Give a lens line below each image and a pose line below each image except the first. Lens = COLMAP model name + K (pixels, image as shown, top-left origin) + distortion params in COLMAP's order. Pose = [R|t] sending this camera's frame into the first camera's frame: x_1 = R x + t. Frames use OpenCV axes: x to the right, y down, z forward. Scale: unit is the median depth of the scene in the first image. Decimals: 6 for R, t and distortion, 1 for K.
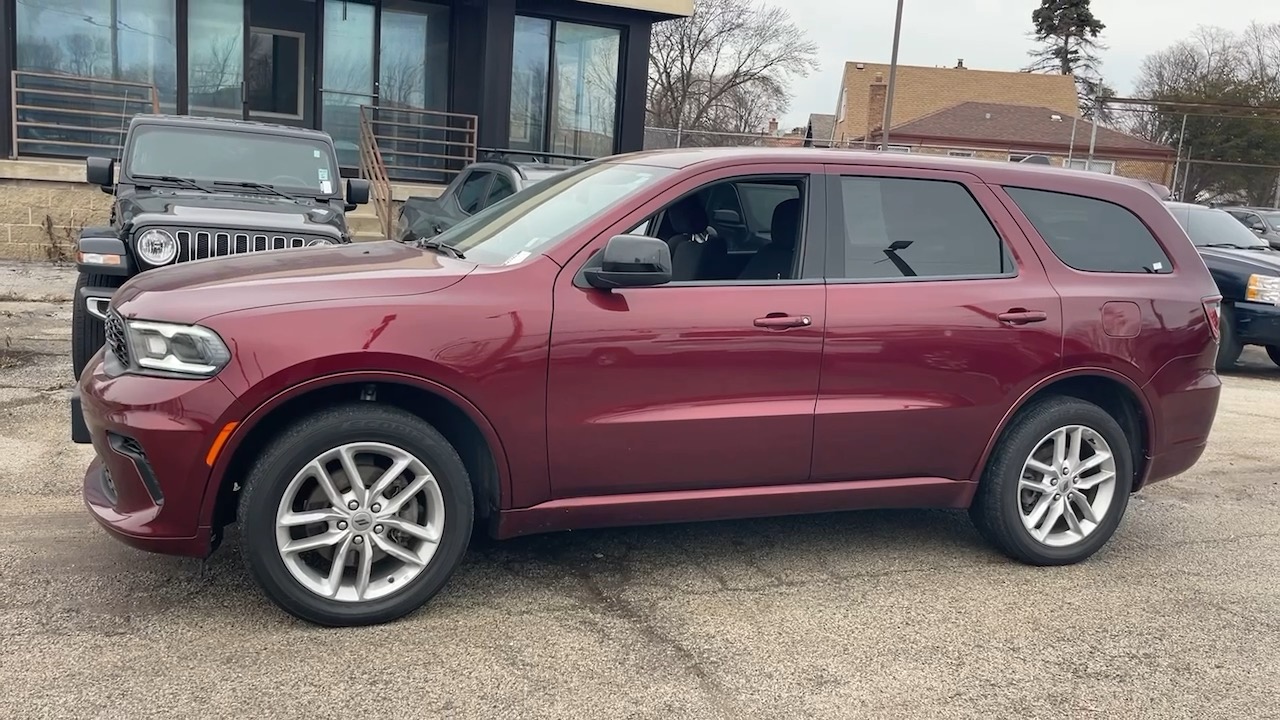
lens RADIAL K [[1101.9, 0, 640.0], [0, 1101.9, 360.0], [0, 0, 1]] dist [0.073535, -0.090038]
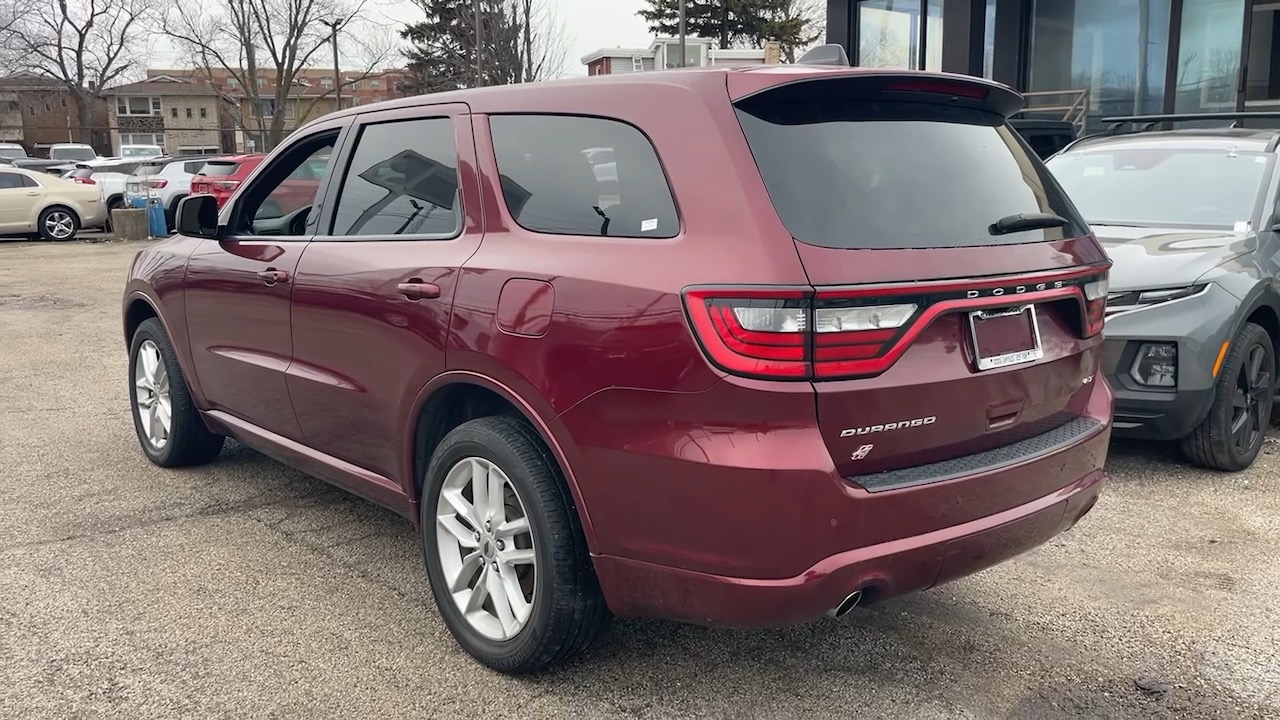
lens RADIAL K [[1101.9, 0, 640.0], [0, 1101.9, 360.0], [0, 0, 1]] dist [0.073535, -0.090038]
pose [[0.312033, 0.095872, -0.945222, 1.080658], [-0.121908, 0.990712, 0.060242, -0.054261], [0.942218, 0.096433, 0.320822, 0.896339]]
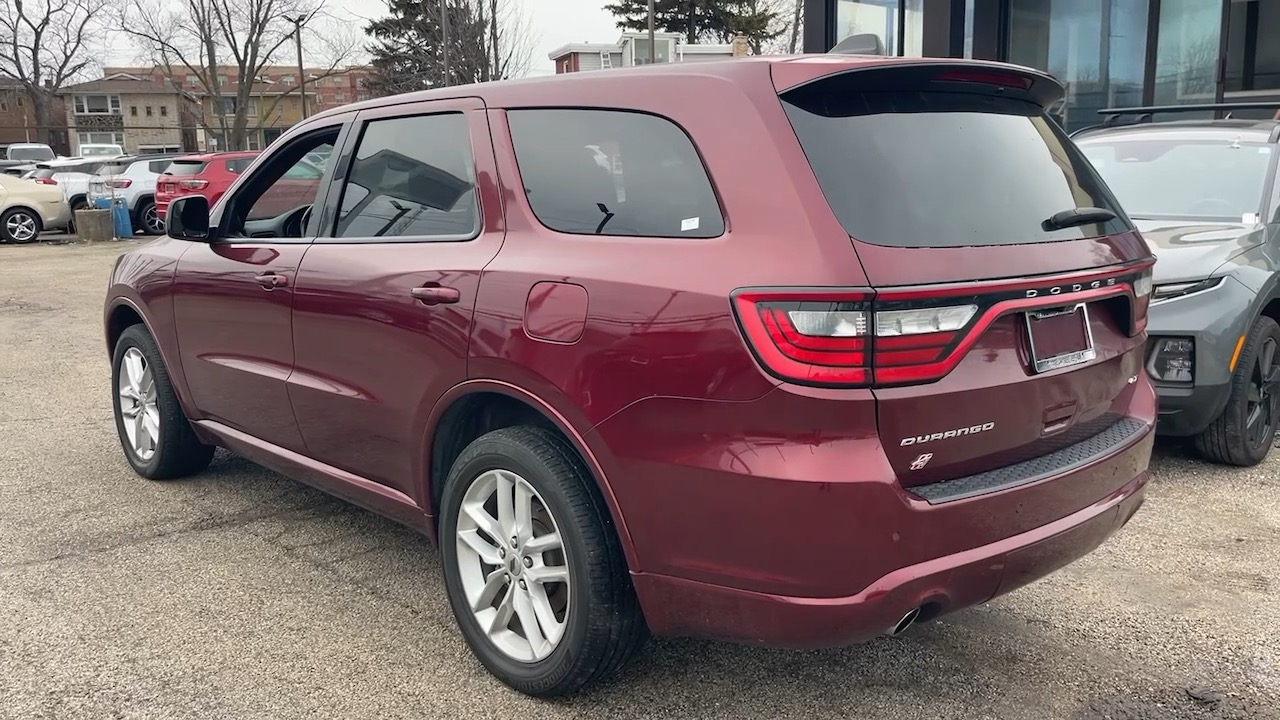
lens RADIAL K [[1101.9, 0, 640.0], [0, 1101.9, 360.0], [0, 0, 1]] dist [0.073535, -0.090038]
pose [[0.340020, 0.095239, -0.935583, 1.037415], [-0.110777, 0.991989, 0.060721, -0.053763], [0.933871, 0.082994, 0.347846, 0.870472]]
